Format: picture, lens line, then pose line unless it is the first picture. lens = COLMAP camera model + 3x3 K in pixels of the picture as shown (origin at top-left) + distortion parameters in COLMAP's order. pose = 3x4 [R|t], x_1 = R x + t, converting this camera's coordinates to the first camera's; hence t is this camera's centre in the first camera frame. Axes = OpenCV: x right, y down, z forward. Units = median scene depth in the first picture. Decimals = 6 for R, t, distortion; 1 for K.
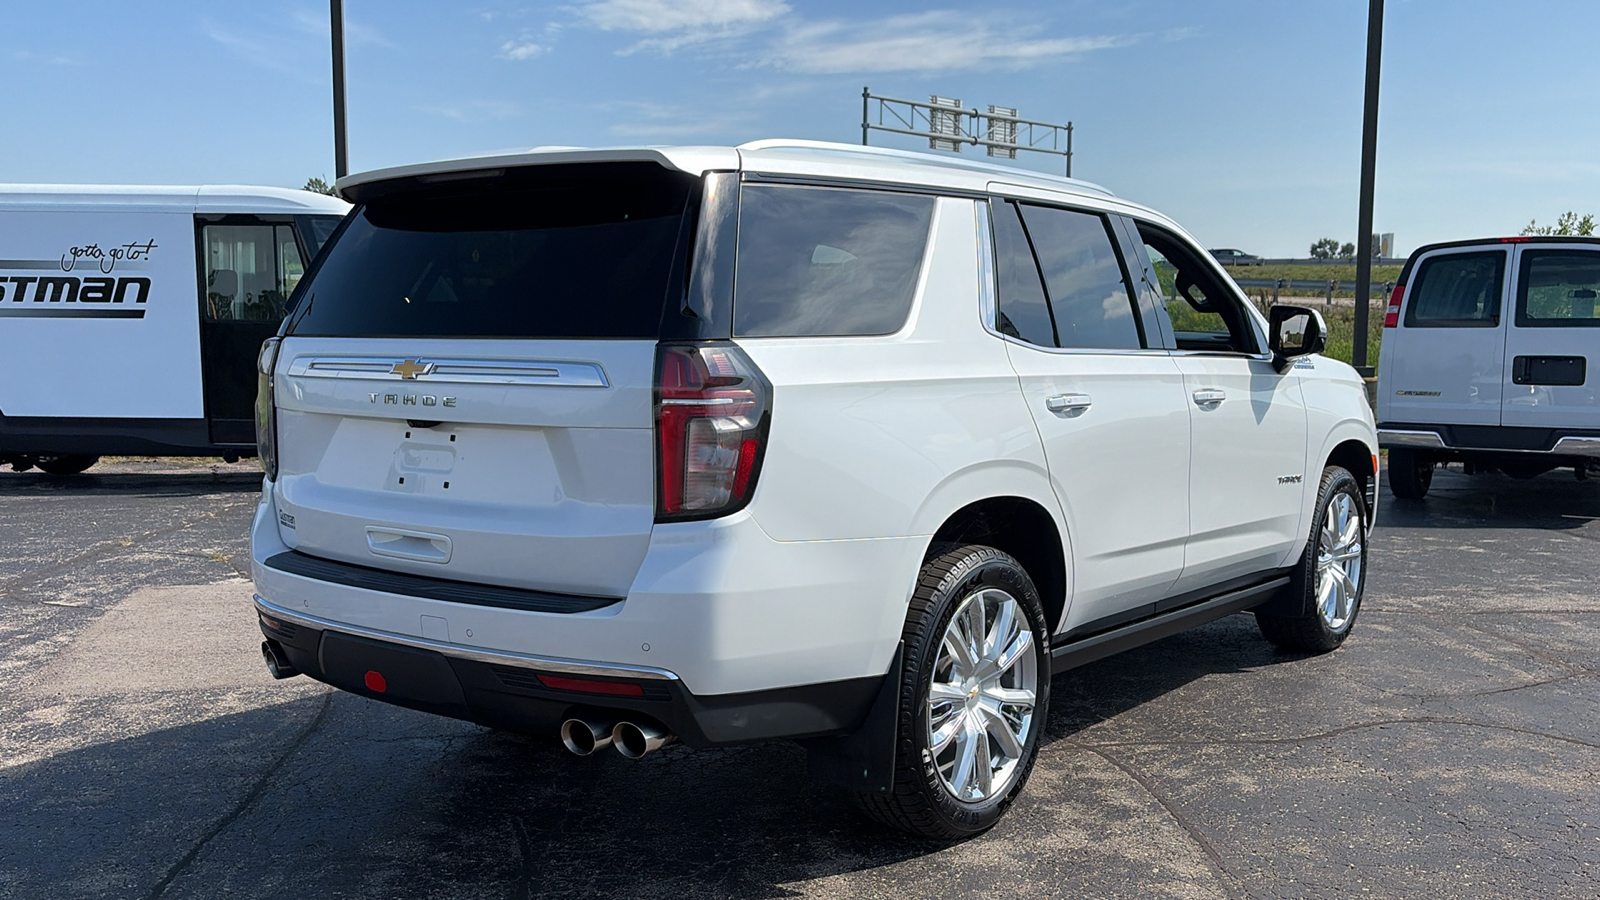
lens RADIAL K [[1480.4, 0, 795.4], [0, 1480.4, 442.1], [0, 0, 1]] dist [0.038215, 0.000000]
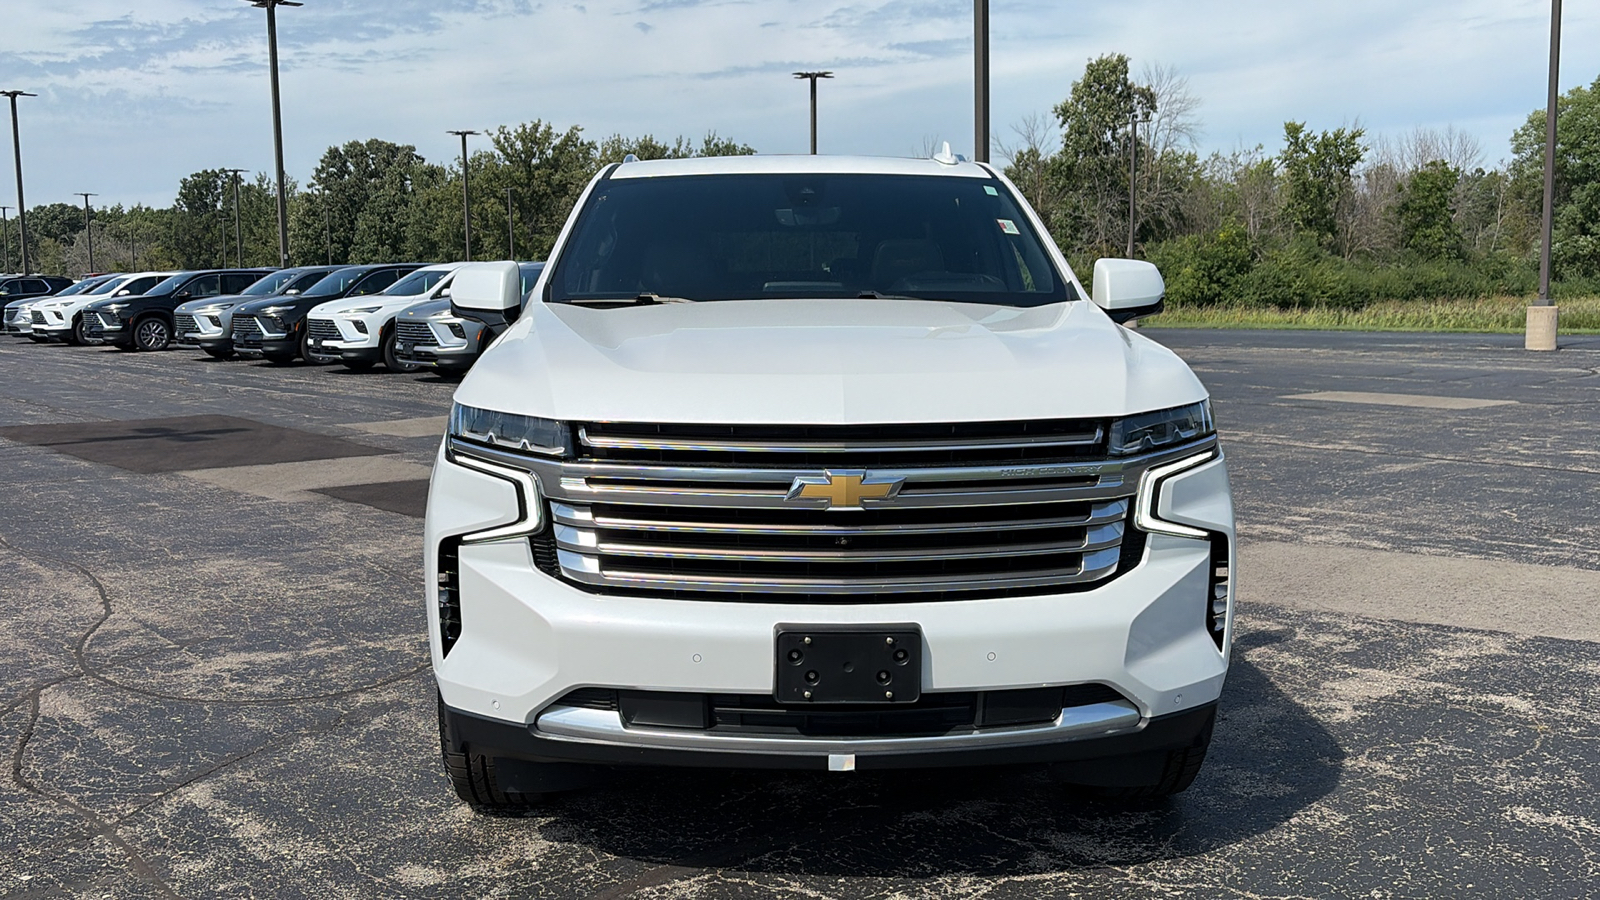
lens RADIAL K [[1489.6, 0, 768.8], [0, 1489.6, 460.6], [0, 0, 1]] dist [0.027277, 0.000000]
pose [[-0.777312, 0.073157, -0.624847, 1.033655], [-0.047727, 0.983496, 0.174519, -0.187214], [0.627302, 0.165478, -0.760992, 2.442974]]
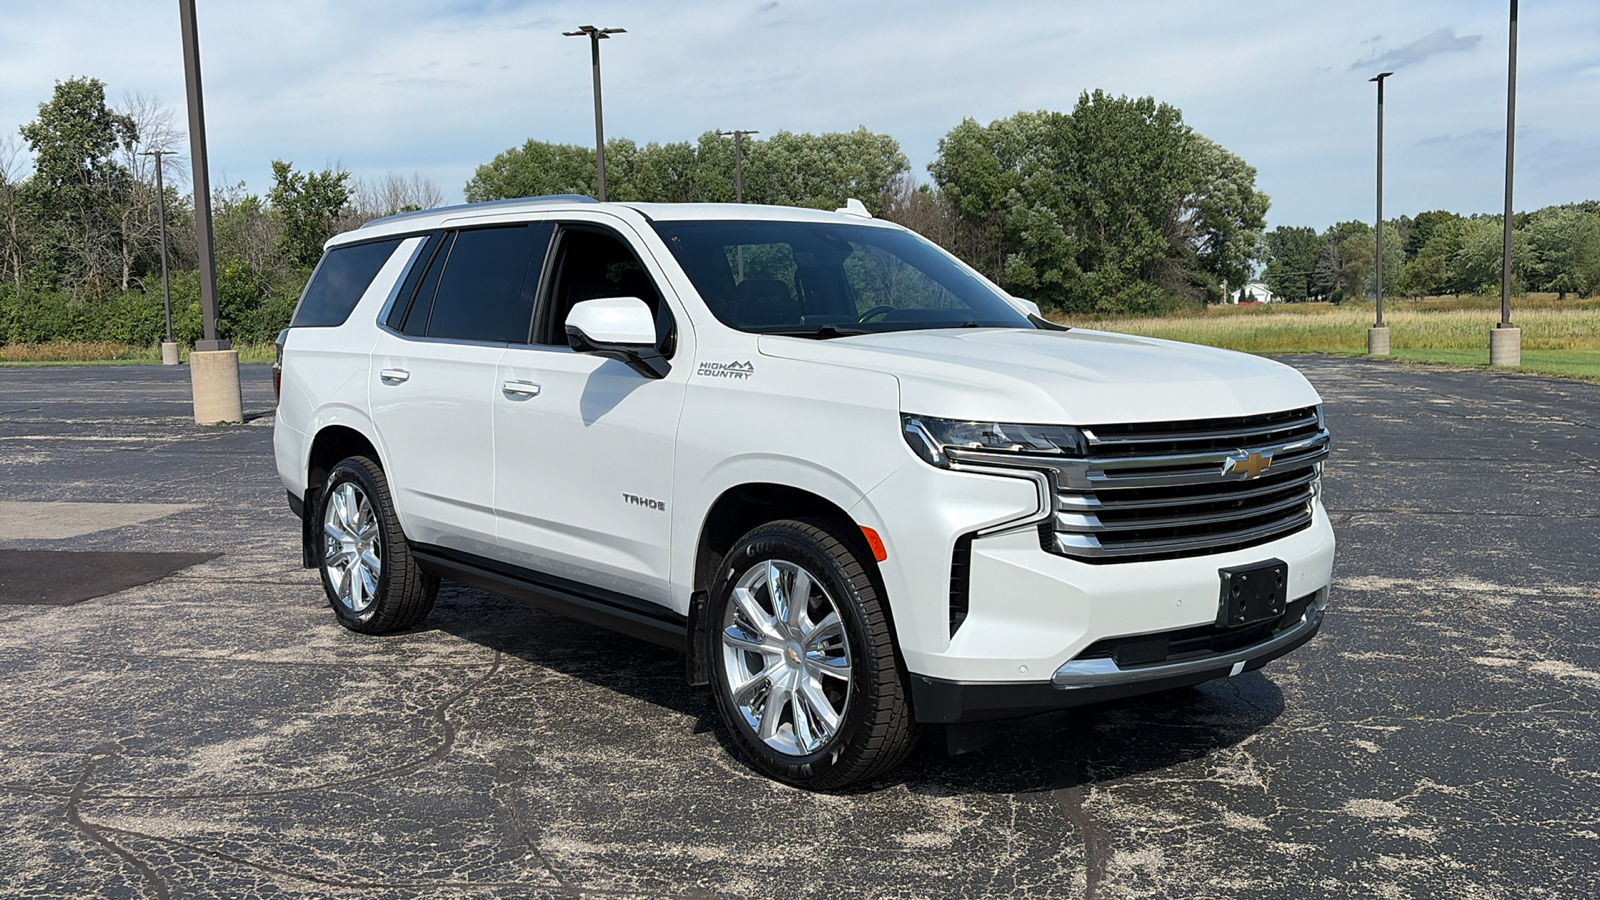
lens RADIAL K [[1489.6, 0, 764.9], [0, 1489.6, 438.3], [0, 0, 1]] dist [0.027277, 0.000000]
pose [[-0.213412, 0.081154, -0.973586, 1.621556], [-0.065544, 0.993109, 0.097149, -0.138302], [0.974761, 0.084545, -0.206622, 1.770071]]
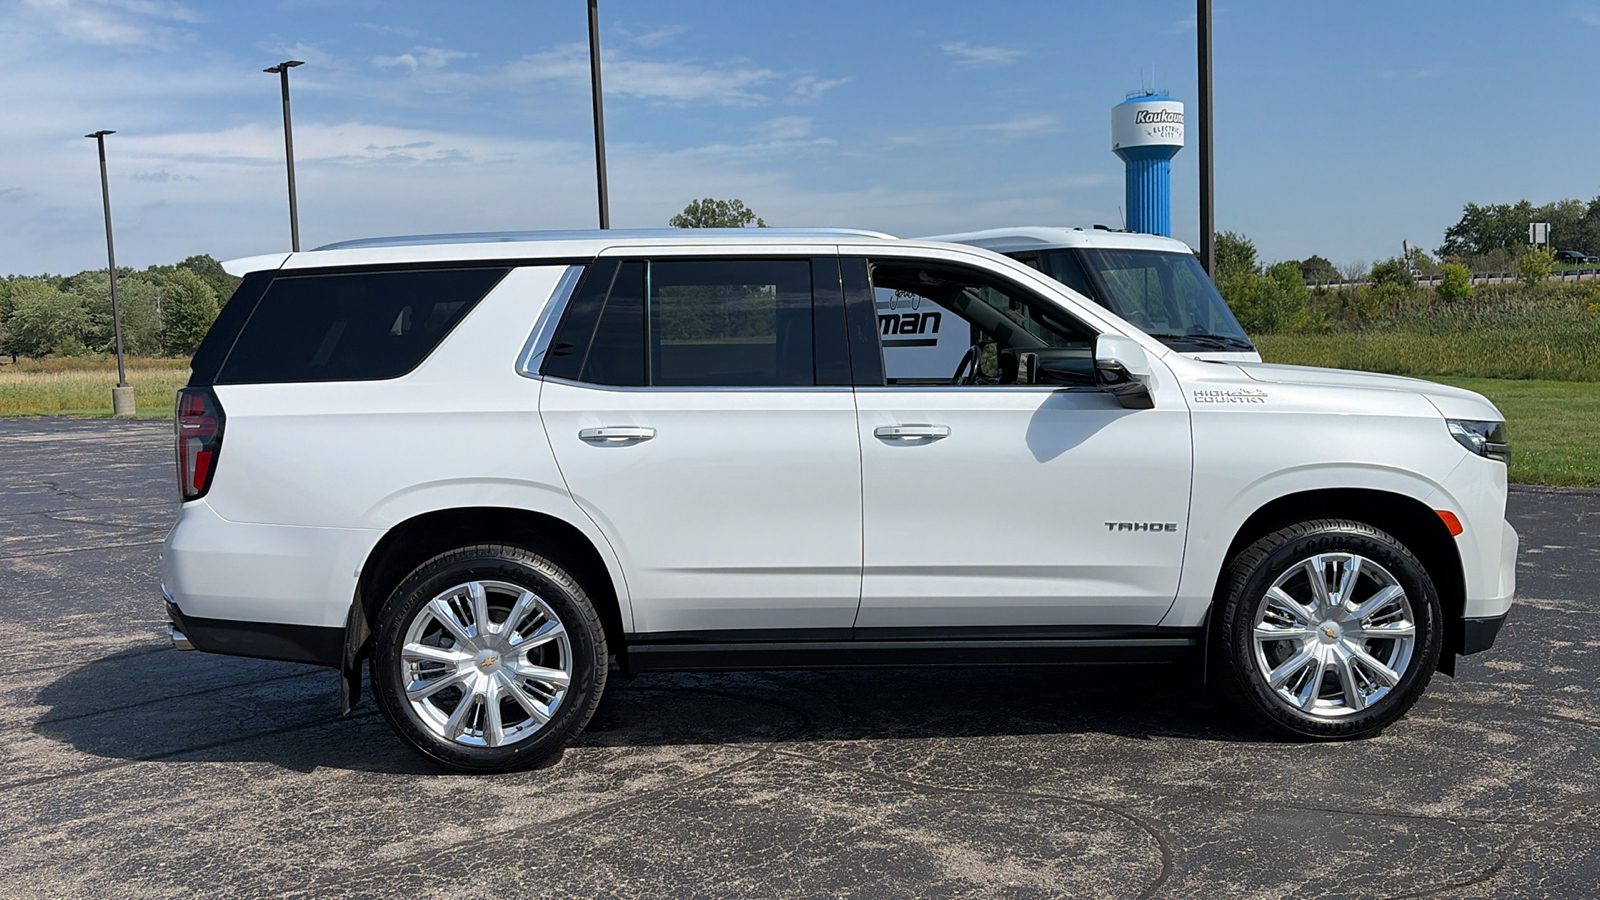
lens RADIAL K [[1480.4, 0, 771.4], [0, 1480.4, 467.6], [0, 0, 1]] dist [0.038215, 0.000000]
pose [[0.653226, 0.041830, -0.756007, 1.226544], [-0.032986, 0.999097, 0.026778, -0.037911], [0.756444, 0.007445, 0.654016, 0.355640]]
